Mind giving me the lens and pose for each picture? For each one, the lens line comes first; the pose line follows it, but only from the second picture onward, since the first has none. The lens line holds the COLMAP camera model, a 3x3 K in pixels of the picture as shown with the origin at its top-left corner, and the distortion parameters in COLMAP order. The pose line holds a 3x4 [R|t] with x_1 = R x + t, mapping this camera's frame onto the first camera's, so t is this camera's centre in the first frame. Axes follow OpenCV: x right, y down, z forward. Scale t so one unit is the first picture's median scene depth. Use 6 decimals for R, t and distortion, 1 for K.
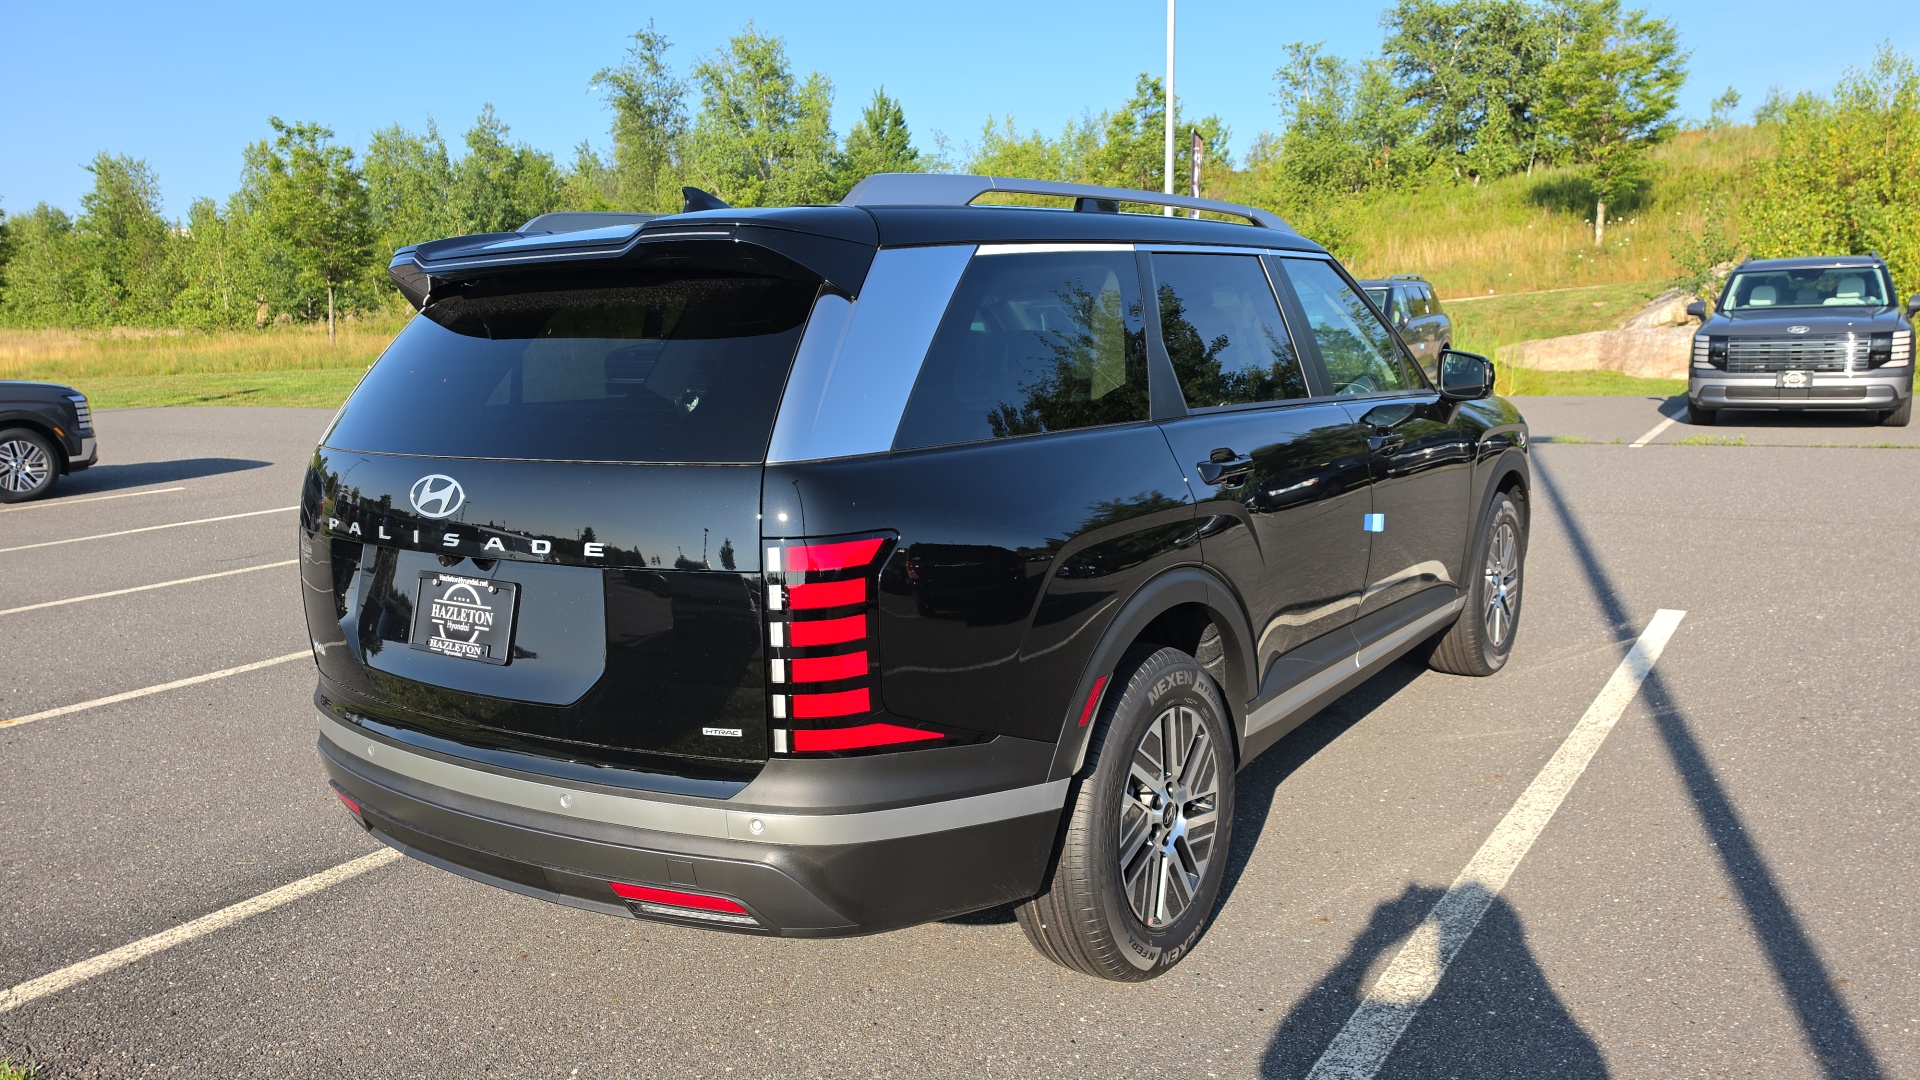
lens RADIAL K [[1340.1, 0, 942.9], [0, 1340.1, 543.2], [0, 0, 1]] dist [0.055206, -0.055703]
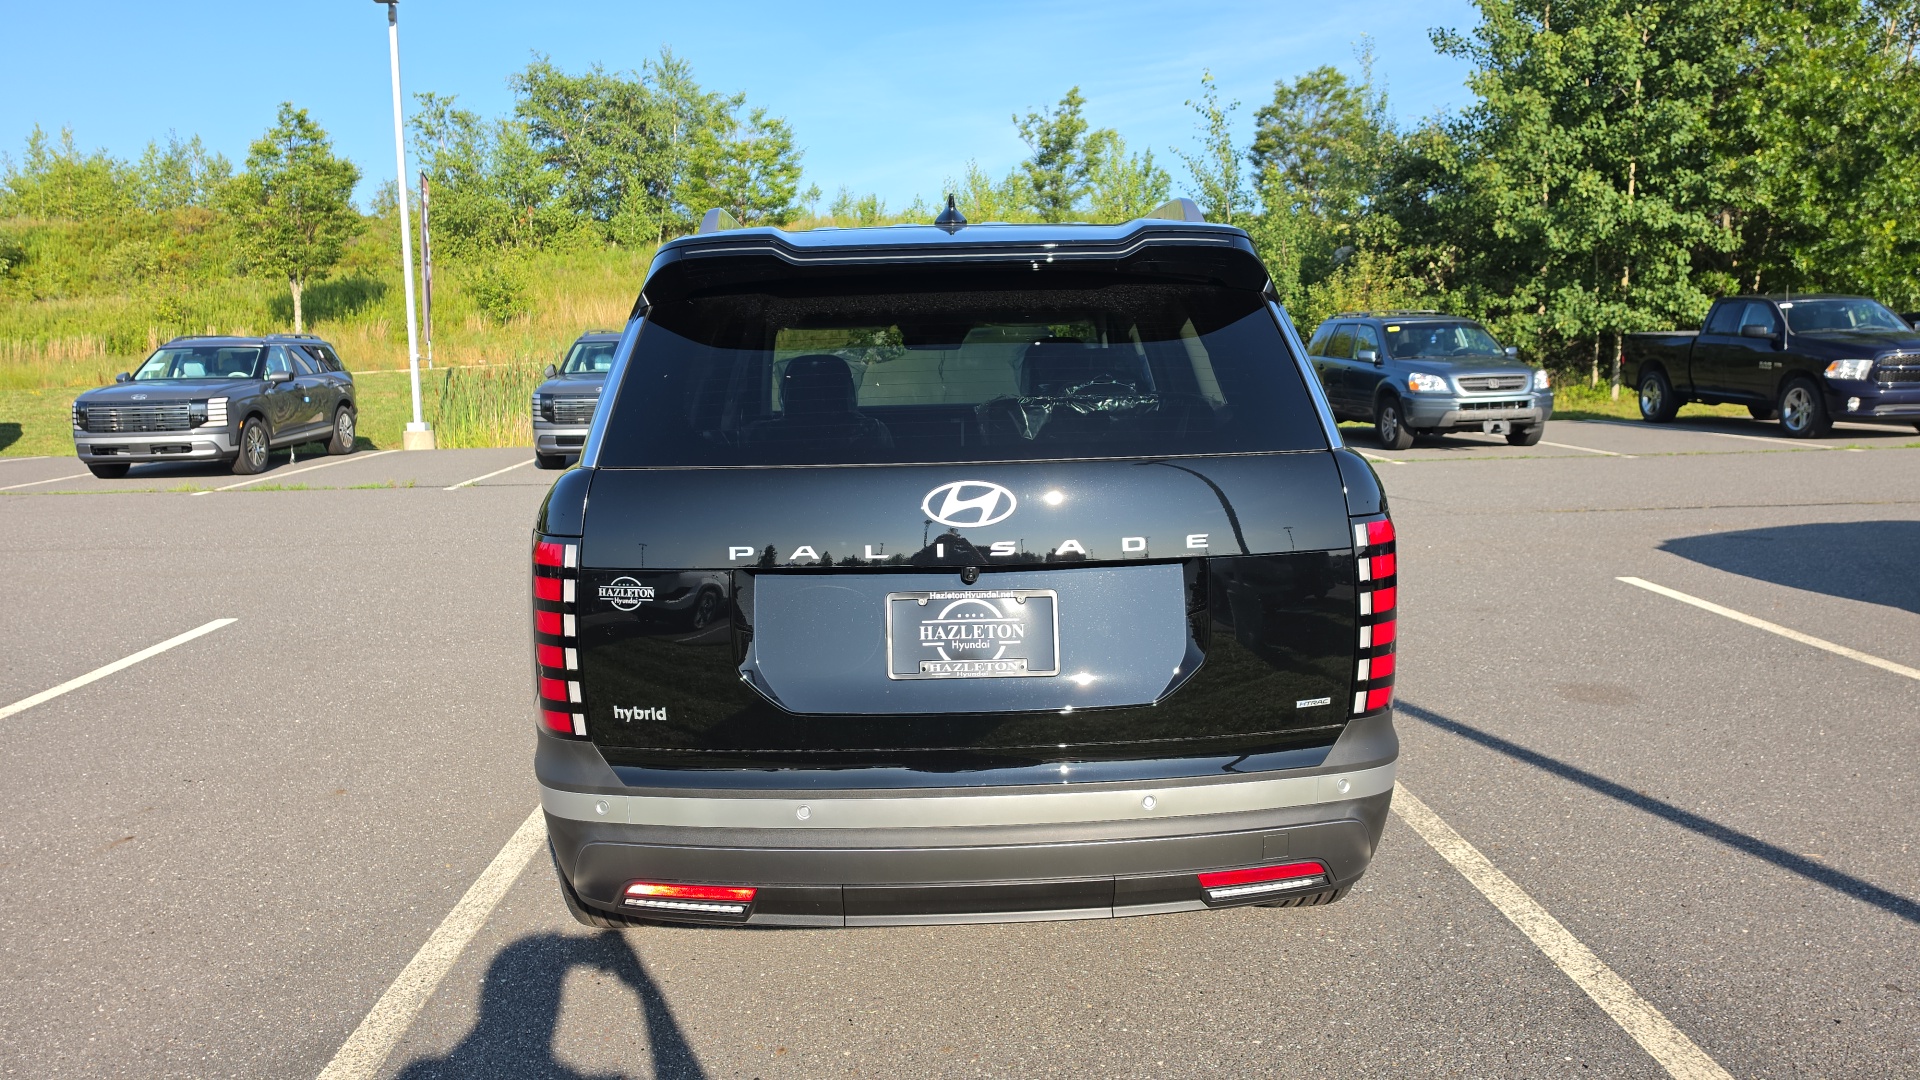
lens RADIAL K [[1340.1, 0, 942.5], [0, 1340.1, 526.7], [0, 0, 1]] dist [0.055206, -0.055703]
pose [[0.800668, -0.057494, 0.596343, -0.107181], [0.089080, 0.995745, -0.023601, 0.000052], [-0.592449, 0.072018, 0.802382, 0.031727]]
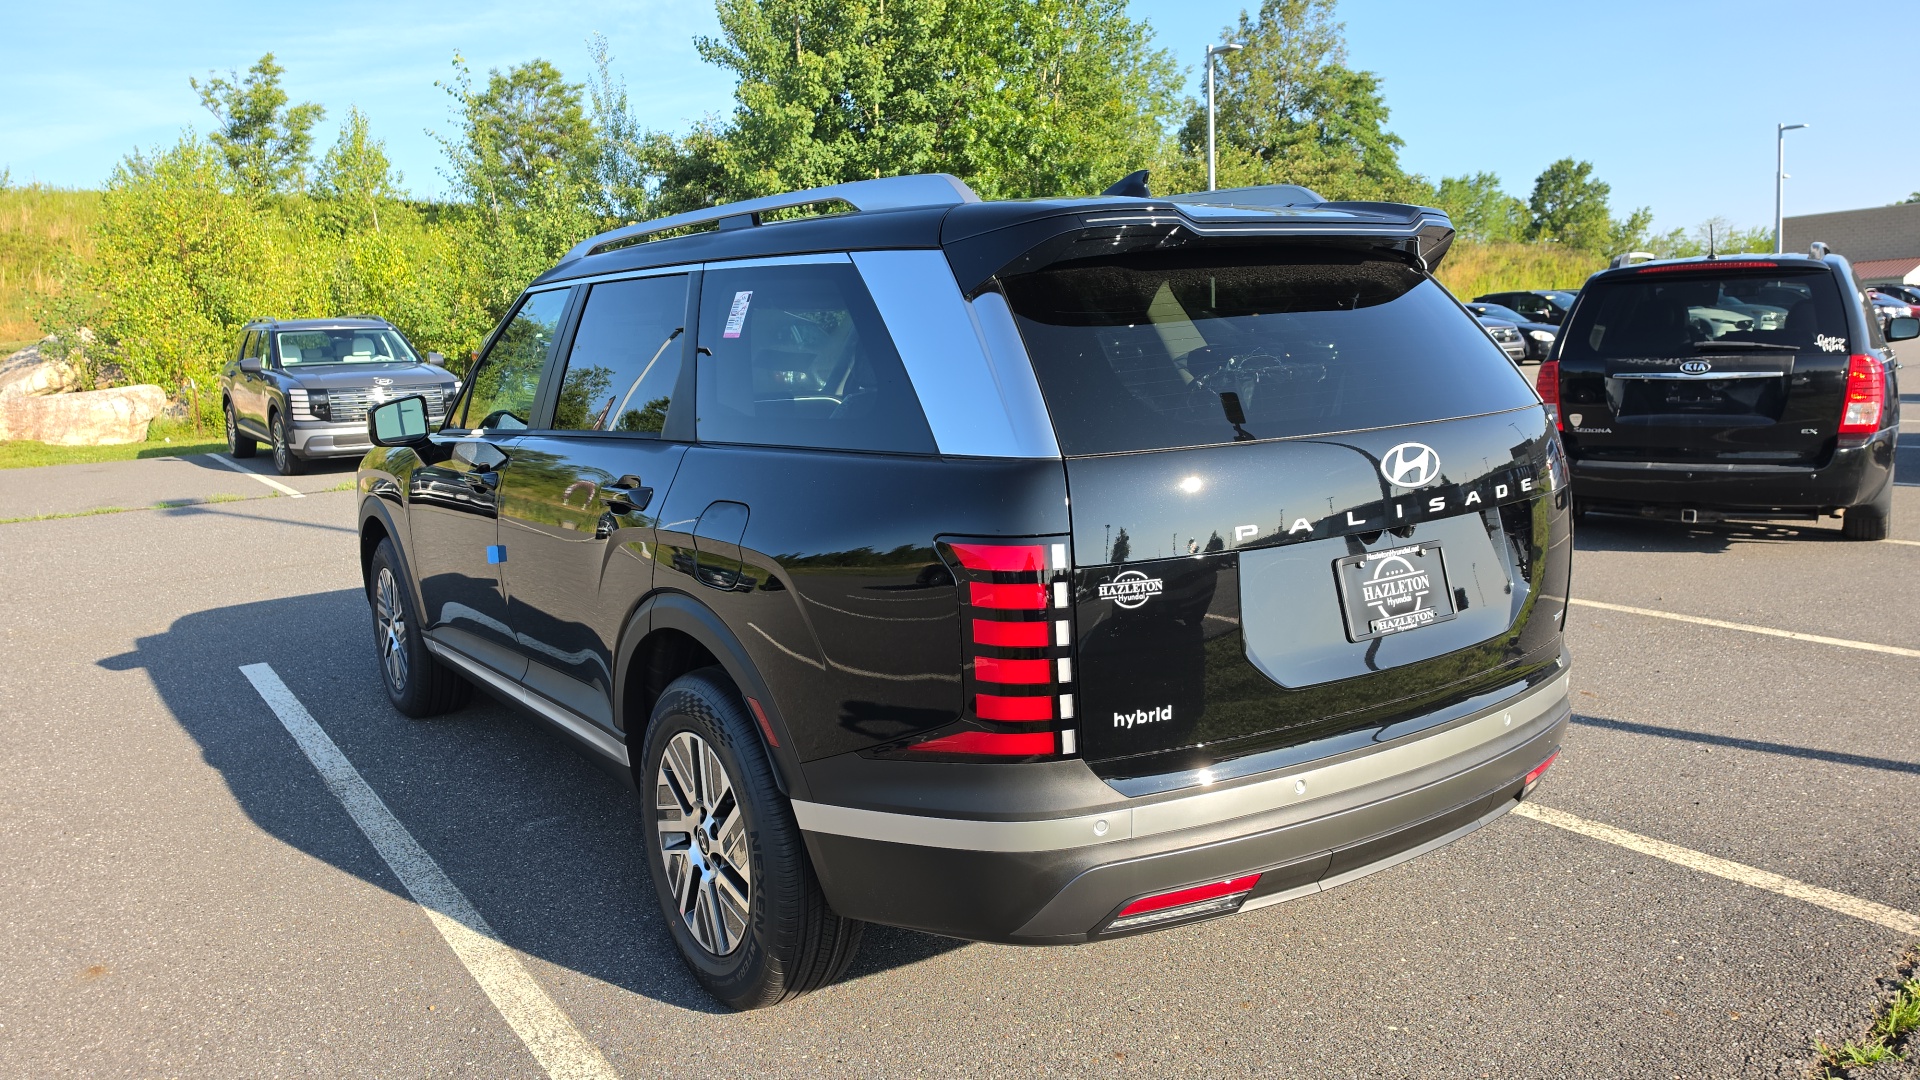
lens RADIAL K [[1340.1, 0, 952.4], [0, 1340.1, 531.1], [0, 0, 1]] dist [0.055206, -0.055703]
pose [[0.336528, -0.117572, 0.934305, -0.160497], [0.176404, 0.982482, 0.060096, -0.012014], [-0.925003, 0.144591, 0.351373, 0.111083]]
